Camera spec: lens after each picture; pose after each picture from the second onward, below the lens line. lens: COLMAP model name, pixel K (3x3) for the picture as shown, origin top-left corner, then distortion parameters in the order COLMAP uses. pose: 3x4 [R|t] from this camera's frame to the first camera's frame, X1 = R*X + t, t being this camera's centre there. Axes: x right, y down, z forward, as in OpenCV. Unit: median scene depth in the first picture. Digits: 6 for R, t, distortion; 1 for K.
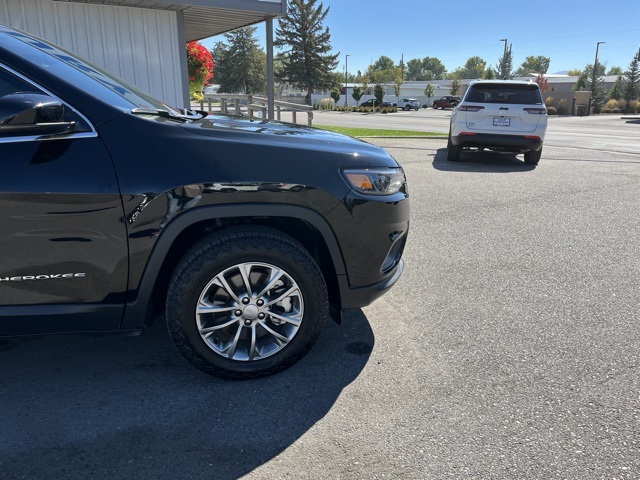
lens RADIAL K [[488.1, 0, 319.7], [0, 488.1, 232.3], [0, 0, 1]] dist [0.025457, -0.000485]
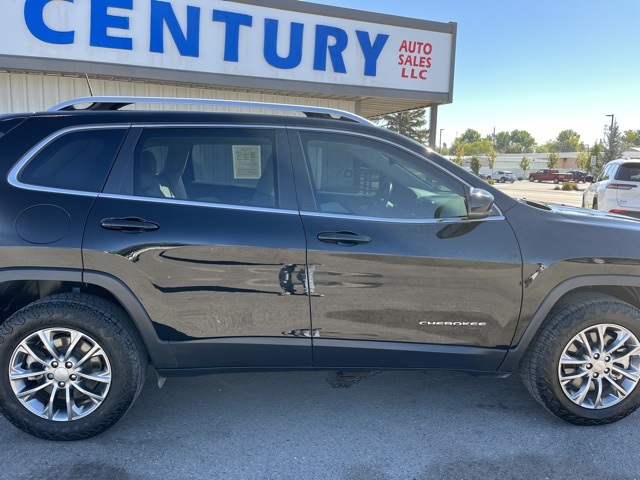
lens RADIAL K [[481.7, 0, 322.2], [0, 481.7, 233.3], [0, 0, 1]] dist [0.076429, -0.104909]
pose [[0.986271, 0.037045, -0.160925, -0.605846], [-0.058093, 0.990054, -0.128131, 0.033224], [0.154578, 0.135721, 0.978614, -0.299337]]
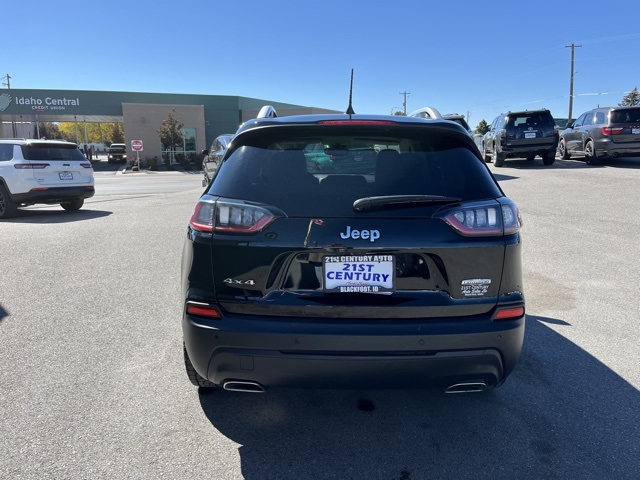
lens RADIAL K [[481.7, 0, 322.2], [0, 481.7, 233.3], [0, 0, 1]] dist [0.076429, -0.104909]
pose [[0.240778, -0.180265, 0.953693, -2.672602], [0.265381, 0.957385, 0.113962, -0.301863], [-0.933594, 0.225653, 0.278356, 0.673943]]
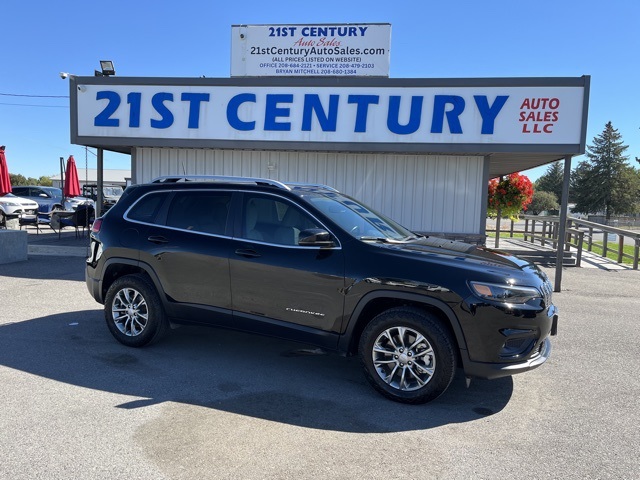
lens RADIAL K [[480.3, 0, 320.0], [0, 480.3, 240.0], [0, 0, 1]] dist [0.059351, -0.062616]
pose [[0.771096, 0.067548, -0.633126, 0.631542], [-0.200057, 0.969702, -0.140195, 0.057146], [0.604473, 0.234765, 0.761247, -0.500469]]
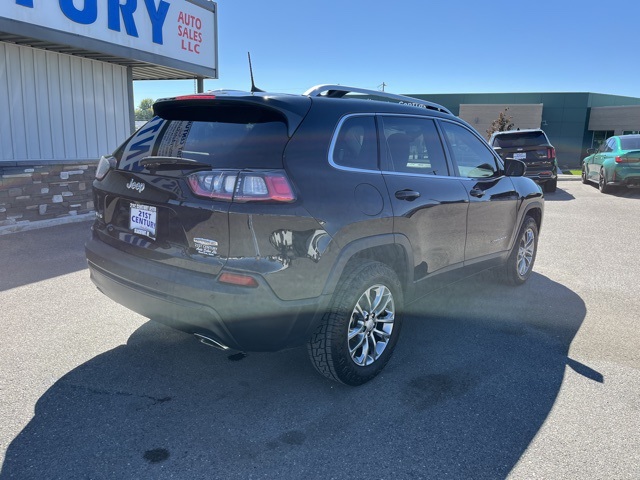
lens RADIAL K [[481.7, 0, 322.2], [0, 481.7, 233.3], [0, 0, 1]] dist [0.076429, -0.104909]
pose [[0.806484, -0.091845, 0.584079, -2.114657], [0.134856, 0.990397, -0.030469, 0.020339], [-0.575671, 0.103340, 0.811125, -0.278199]]
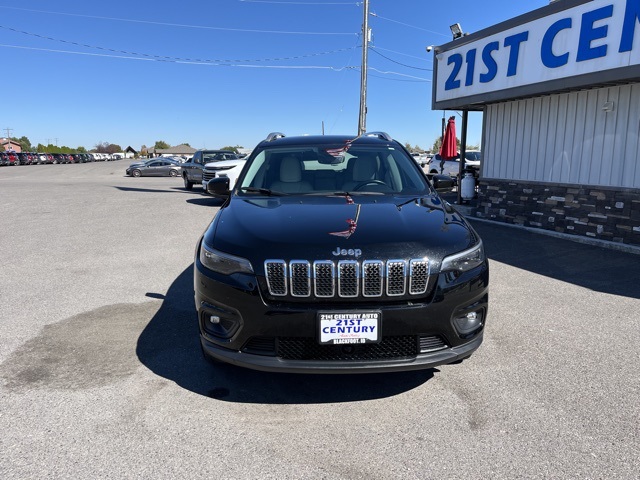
lens RADIAL K [[481.7, 0, 322.2], [0, 481.7, 233.3], [0, 0, 1]] dist [0.076429, -0.104909]
pose [[-0.212632, 0.145359, -0.966260, 1.233983], [-0.269343, 0.941844, 0.200957, -0.479853], [0.939278, 0.302985, -0.161115, 1.460522]]
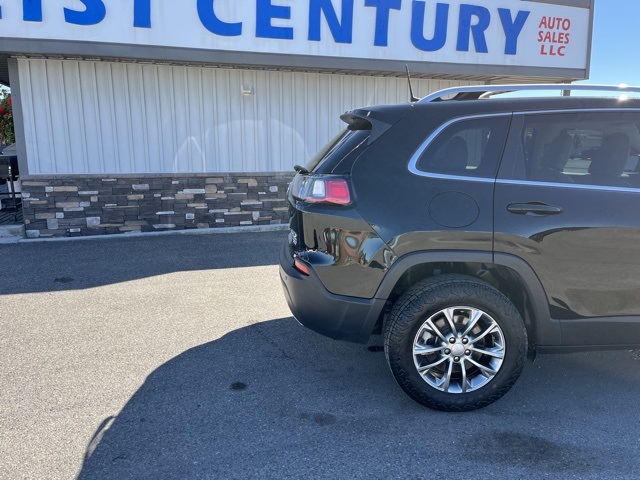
lens RADIAL K [[481.7, 0, 322.2], [0, 481.7, 233.3], [0, 0, 1]] dist [0.076429, -0.104909]
pose [[0.973580, 0.029991, -0.226369, -1.373053], [-0.051691, 0.994550, -0.090548, 0.082374], [0.222420, 0.099857, 0.969824, -0.498293]]
